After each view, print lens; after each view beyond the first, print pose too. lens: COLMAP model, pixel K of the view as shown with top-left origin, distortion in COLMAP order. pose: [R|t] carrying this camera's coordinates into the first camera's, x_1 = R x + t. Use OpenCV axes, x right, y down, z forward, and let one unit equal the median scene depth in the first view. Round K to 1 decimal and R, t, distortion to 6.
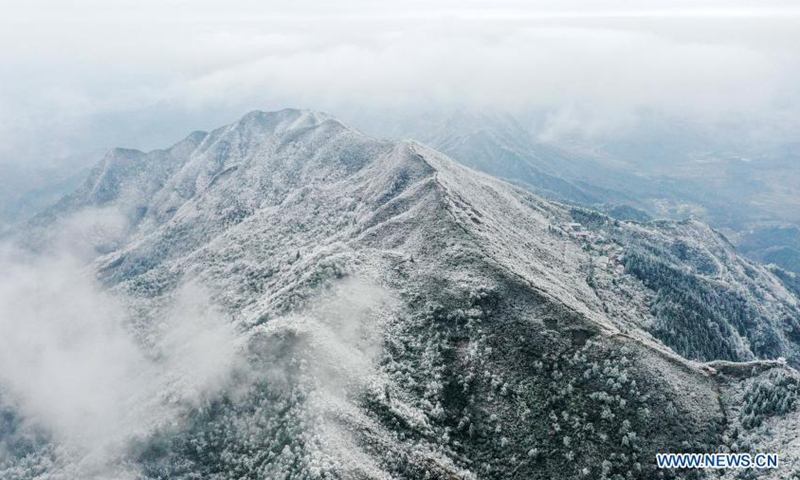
lens RADIAL K [[653.5, 0, 398.7], [0, 653.5, 242.8], [0, 0, 1]] dist [-0.002013, 0.009210]
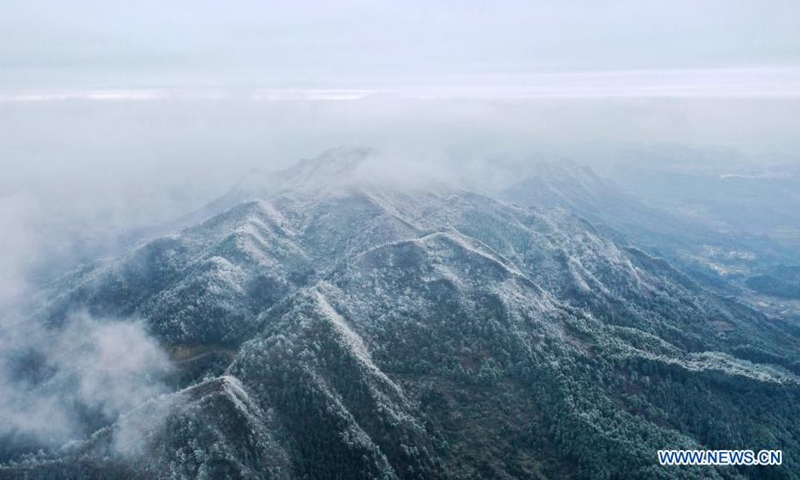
lens RADIAL K [[641.3, 0, 398.2], [0, 641.3, 237.7], [0, 0, 1]] dist [-0.002721, 0.002020]
pose [[0.962111, 0.058620, -0.266283, 0.721540], [-0.088259, 0.990991, -0.100734, 0.331936], [0.257979, 0.120419, 0.958617, -0.831461]]
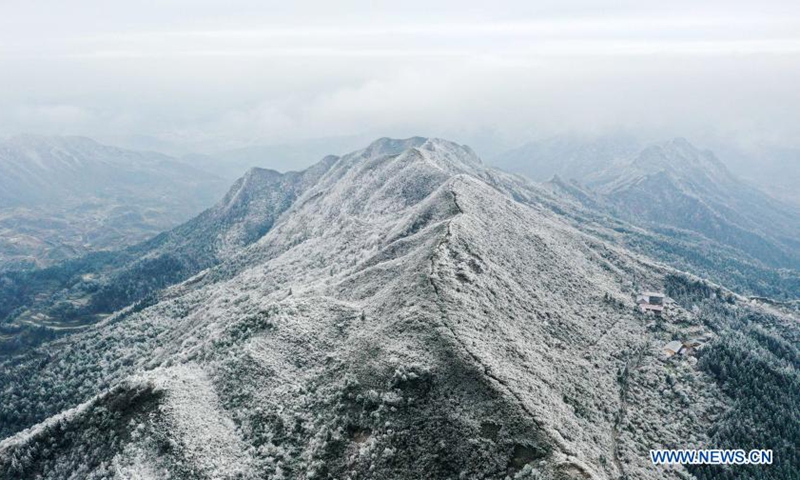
lens RADIAL K [[653.5, 0, 396.9], [0, 653.5, 243.9], [0, 0, 1]] dist [-0.002013, 0.009210]
pose [[0.943408, 0.092506, -0.318471, 0.271720], [-0.107248, 0.993808, -0.029030, -0.039762], [0.313814, 0.061543, 0.947488, 0.202804]]
